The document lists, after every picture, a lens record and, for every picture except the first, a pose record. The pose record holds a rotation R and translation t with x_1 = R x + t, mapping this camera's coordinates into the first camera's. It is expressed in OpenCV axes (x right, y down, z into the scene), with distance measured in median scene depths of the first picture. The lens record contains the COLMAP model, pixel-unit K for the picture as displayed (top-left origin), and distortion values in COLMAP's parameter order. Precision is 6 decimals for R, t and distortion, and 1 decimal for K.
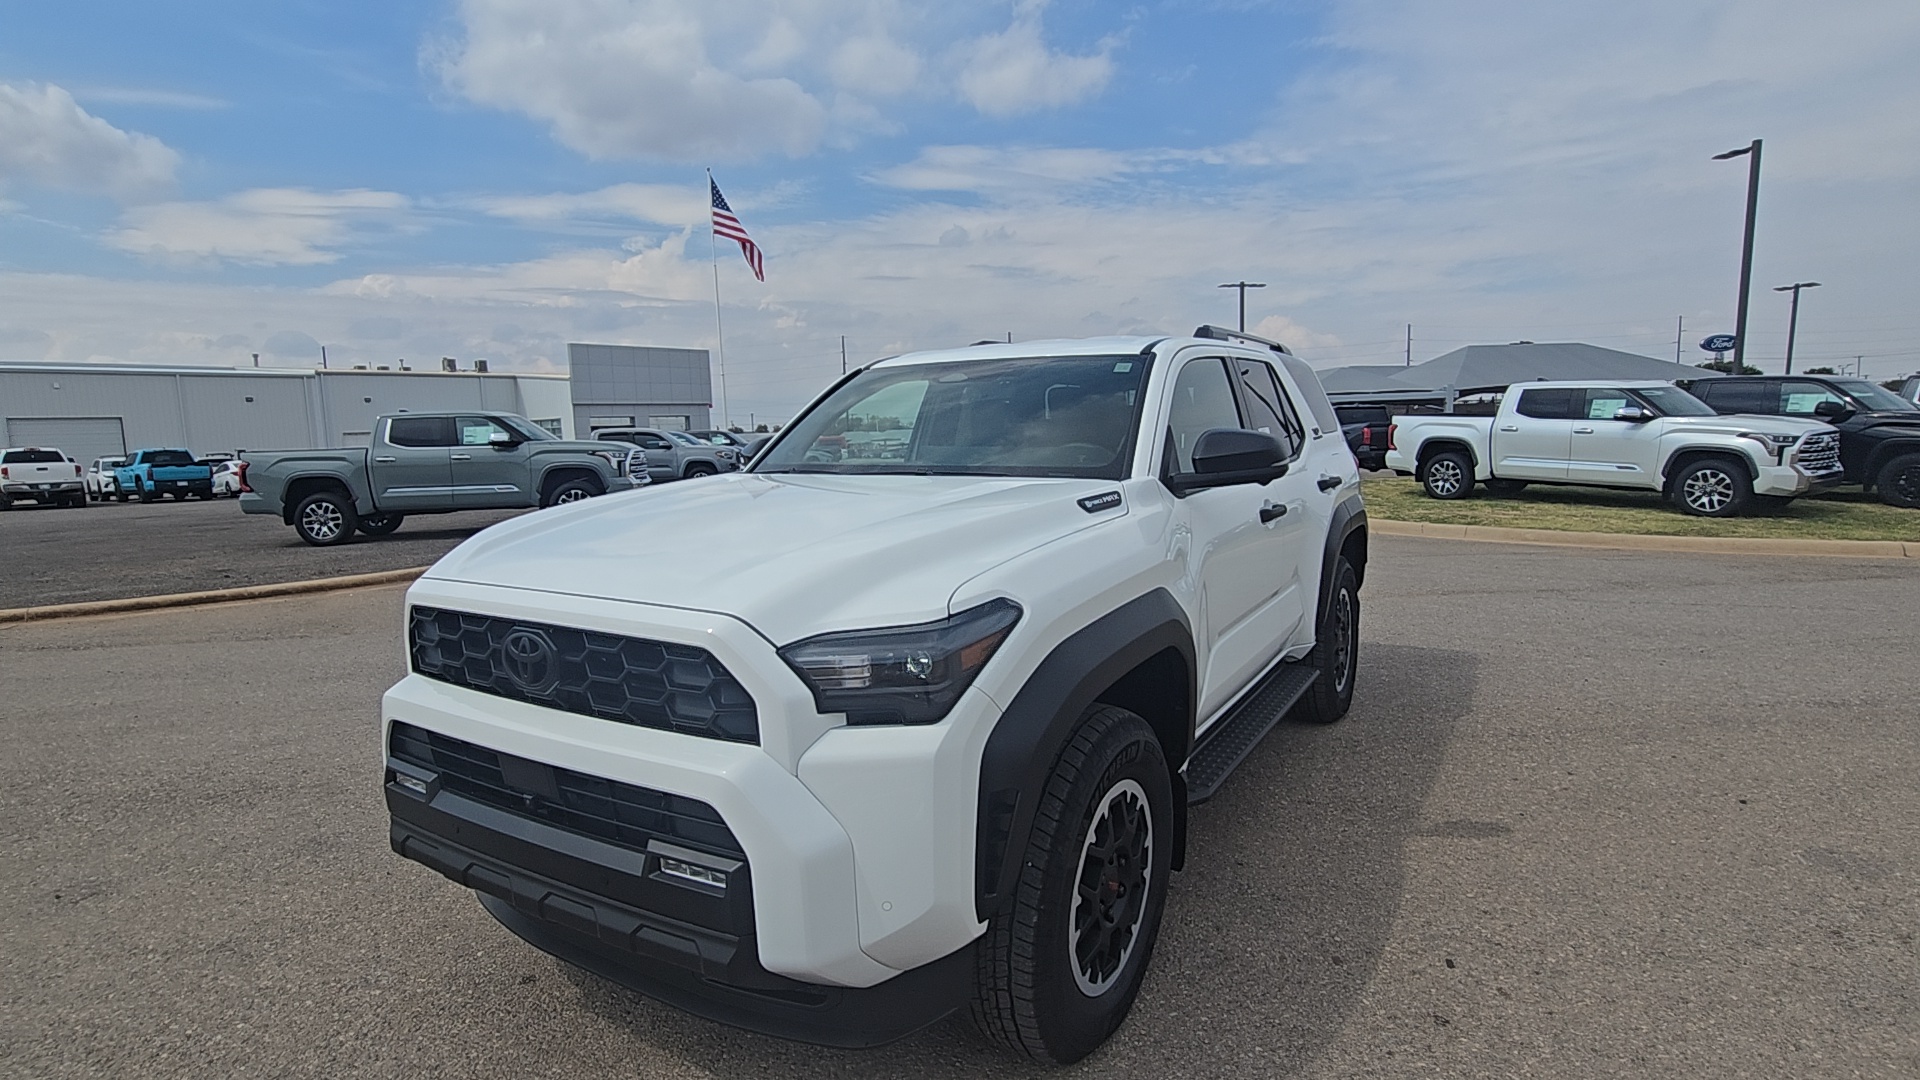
lens RADIAL K [[971.6, 0, 955.9], [0, 971.6, 546.6], [0, 0, 1]] dist [-0.000279, 0.001040]
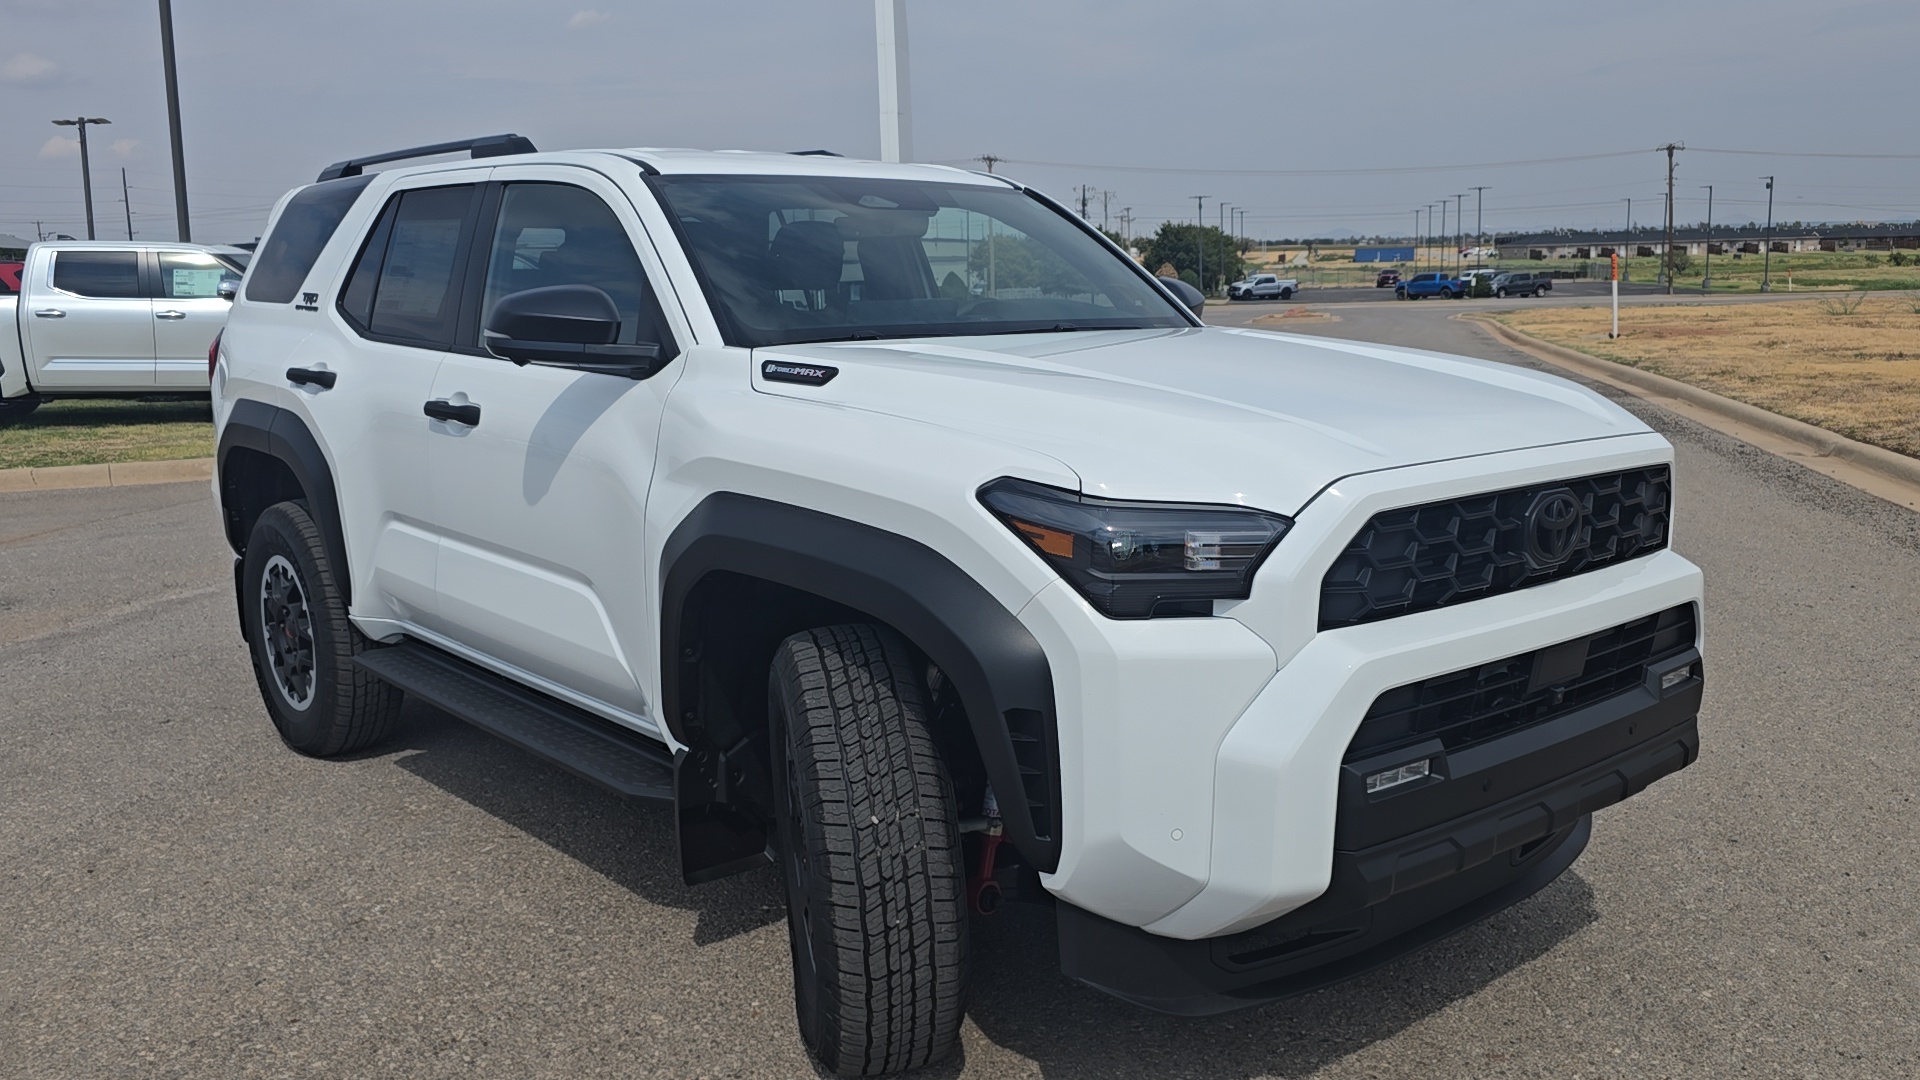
lens RADIAL K [[1599.8, 0, 960.0], [0, 1599.8, 540.0], [0, 0, 1]] dist [0.018224, -0.006524]
pose [[0.287115, -0.139560, 0.947675, -0.343015], [0.128562, 0.985993, 0.106253, -0.015001], [-0.949230, 0.091328, 0.301036, 0.193599]]
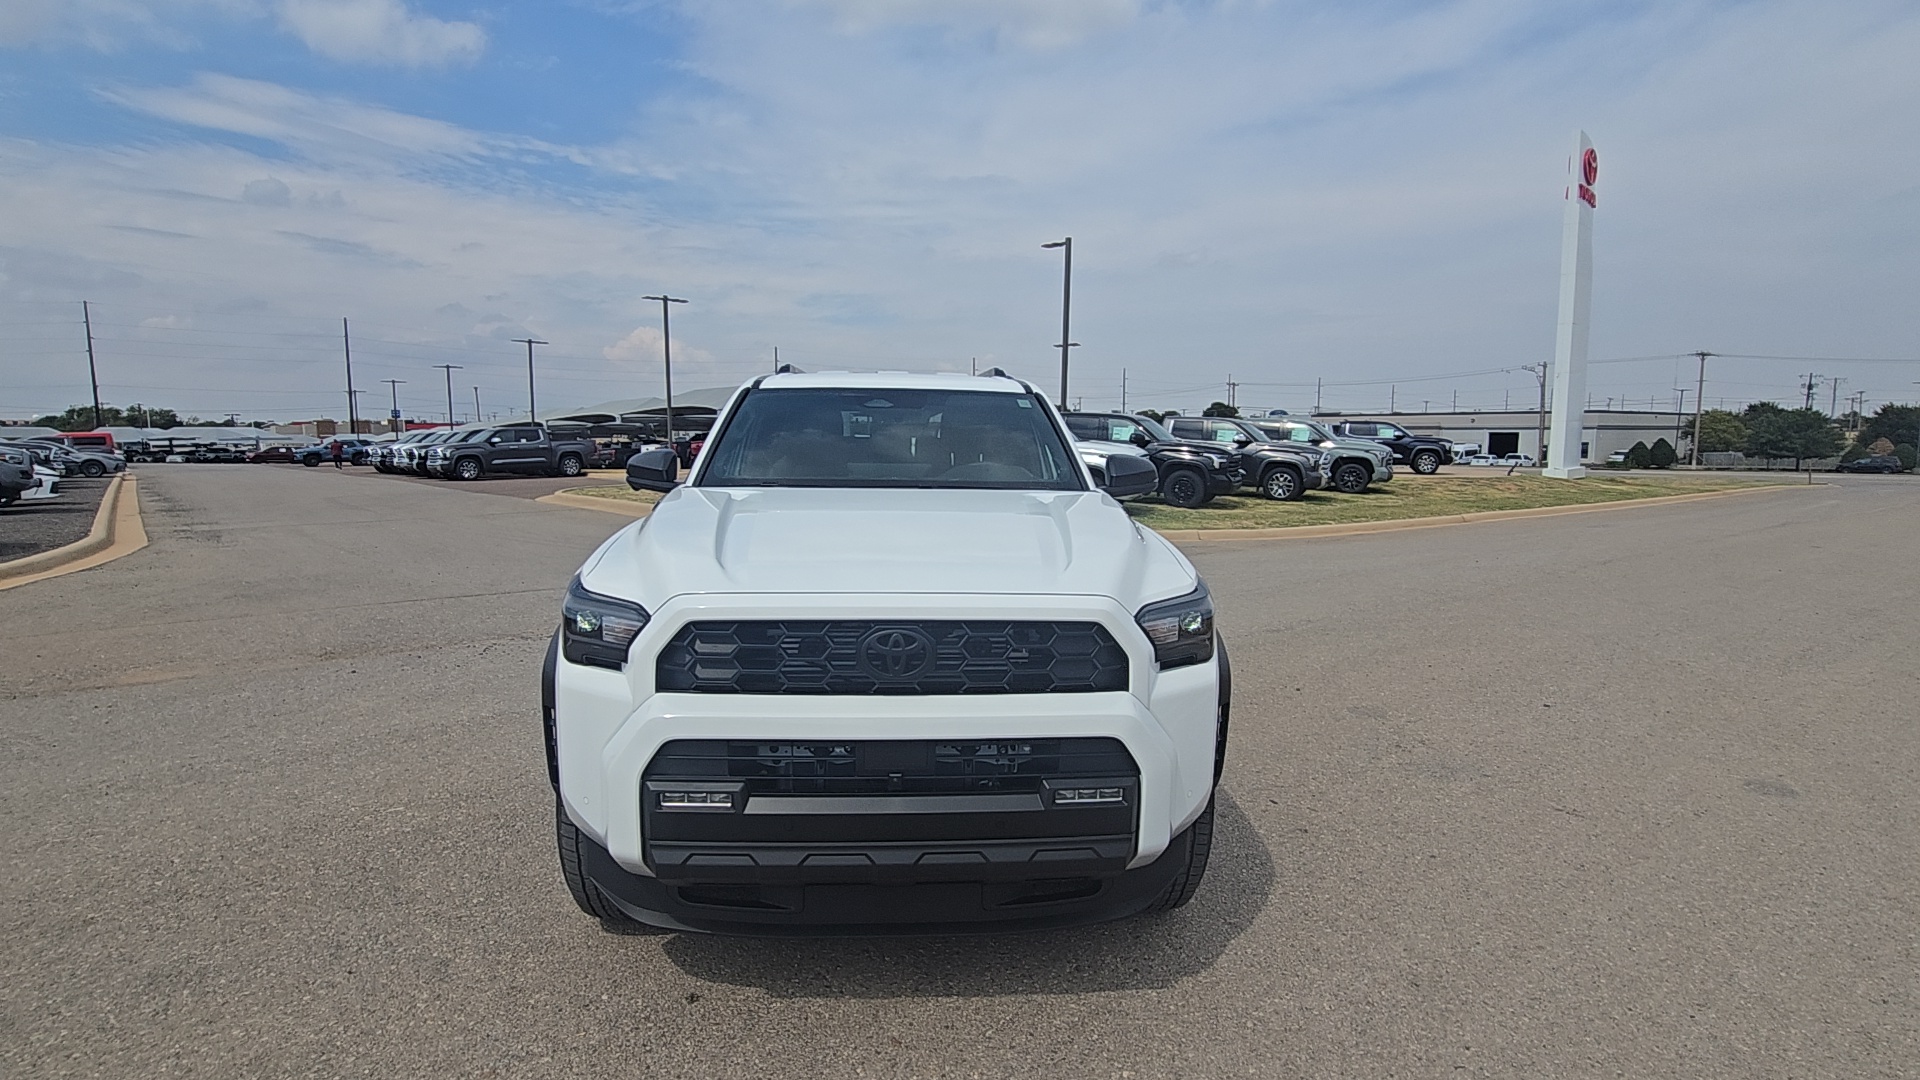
lens RADIAL K [[969.3, 0, 954.0], [0, 969.3, 555.2], [0, 0, 1]] dist [-0.001620, 0.000077]
pose [[0.811908, -0.041717, 0.582293, -0.186082], [0.041961, 0.999034, 0.013066, -0.001583], [-0.582275, 0.013825, 0.812874, 0.008650]]
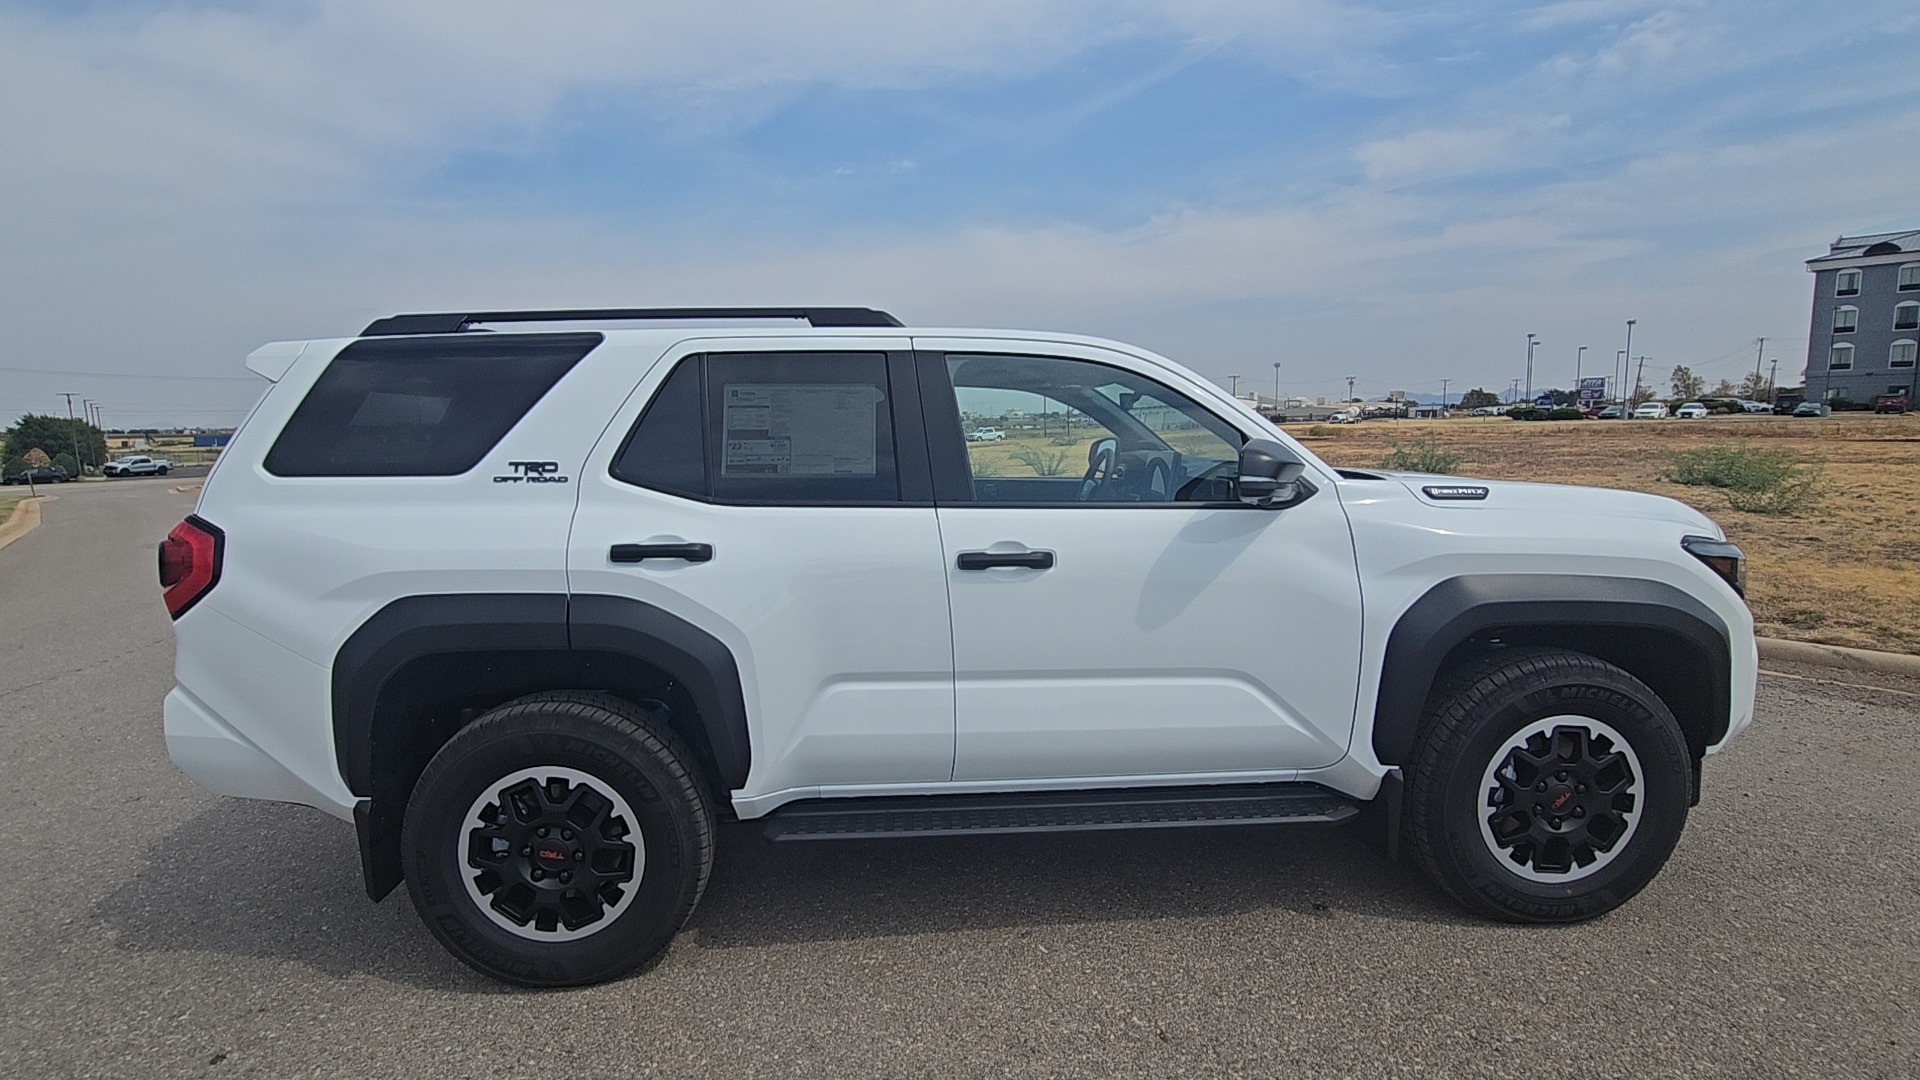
lens RADIAL K [[969.3, 0, 954.0], [0, 969.3, 555.2], [0, 0, 1]] dist [-0.001620, 0.000077]
pose [[-0.585737, -0.066079, 0.807803, -0.219617], [0.136654, 0.974351, 0.178790, -0.062370], [-0.798898, 0.215113, -0.561683, 0.532673]]
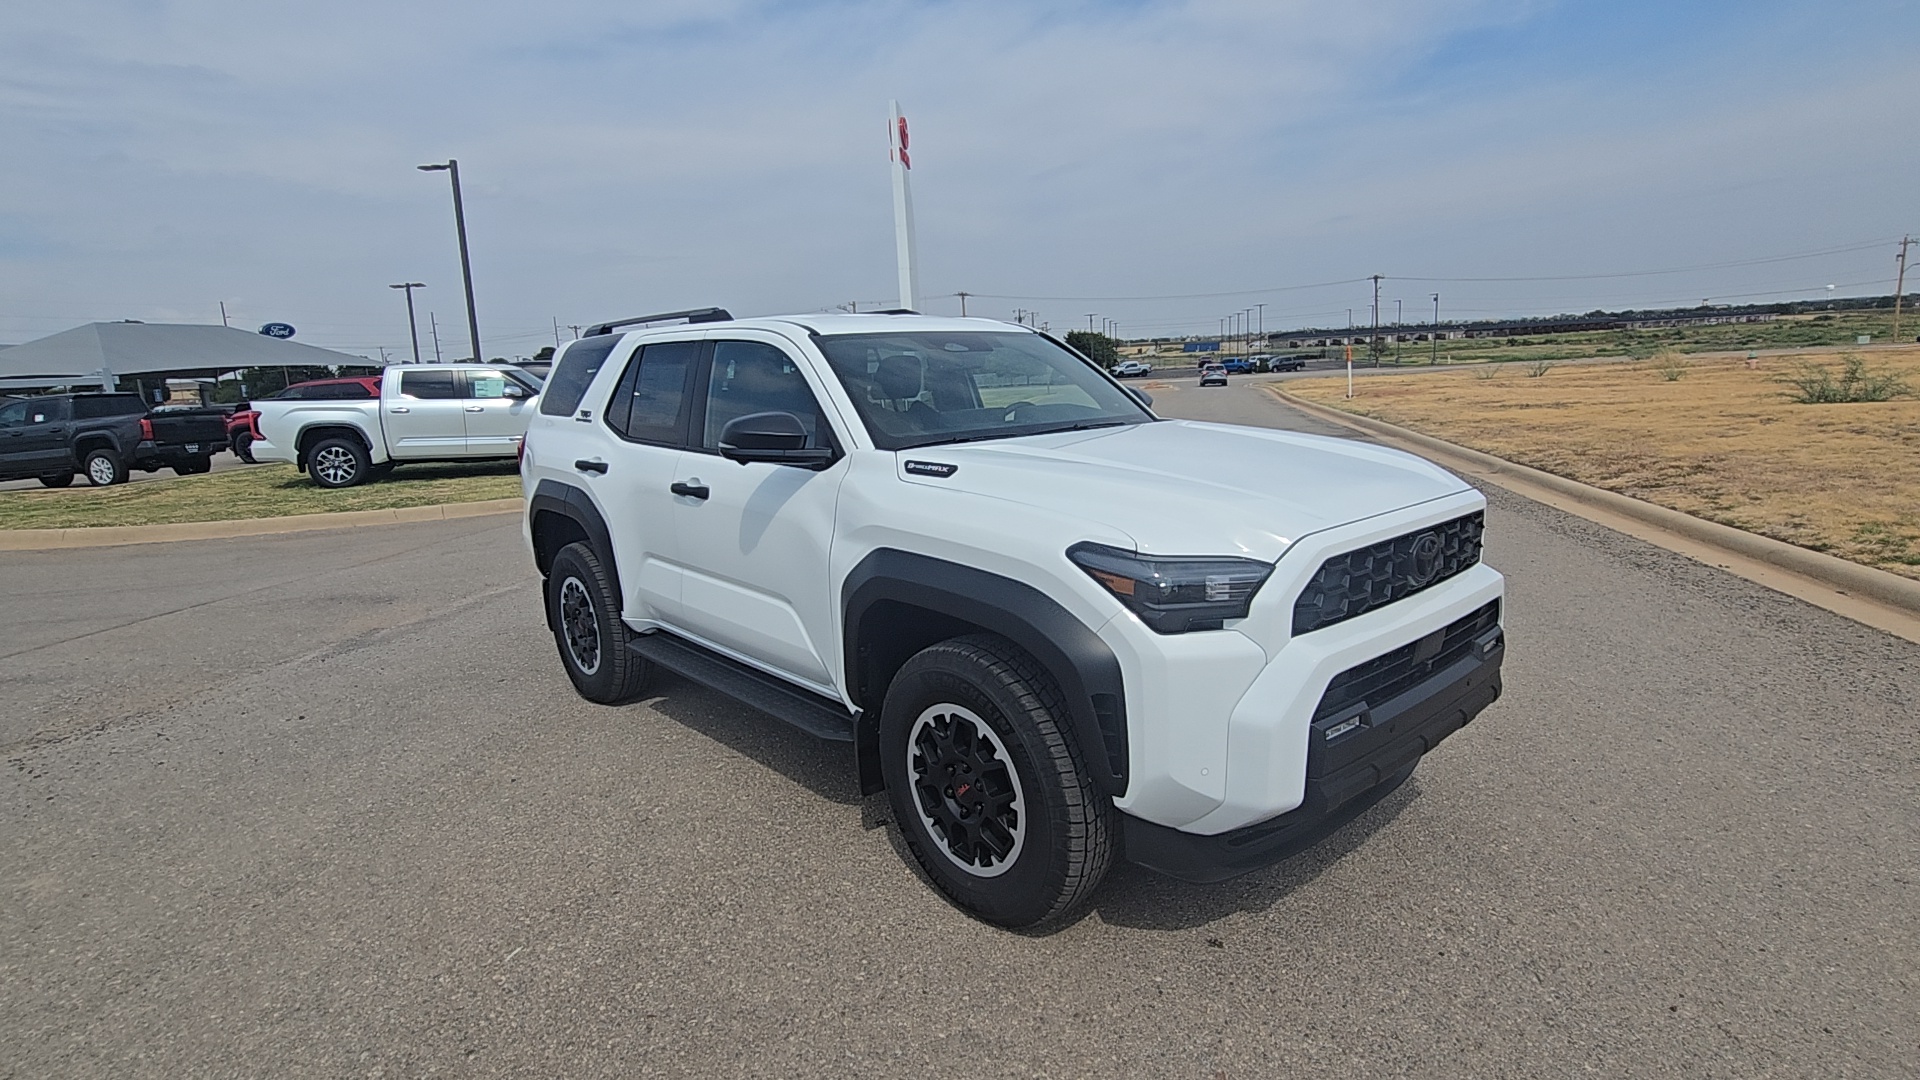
lens RADIAL K [[971.6, 0, 955.9], [0, 971.6, 546.6], [0, 0, 1]] dist [-0.000279, 0.001040]
pose [[0.275092, -0.166386, 0.946911, -0.331600], [0.153870, 0.979834, 0.127470, -0.028791], [-0.949025, 0.110635, 0.295147, 0.219327]]
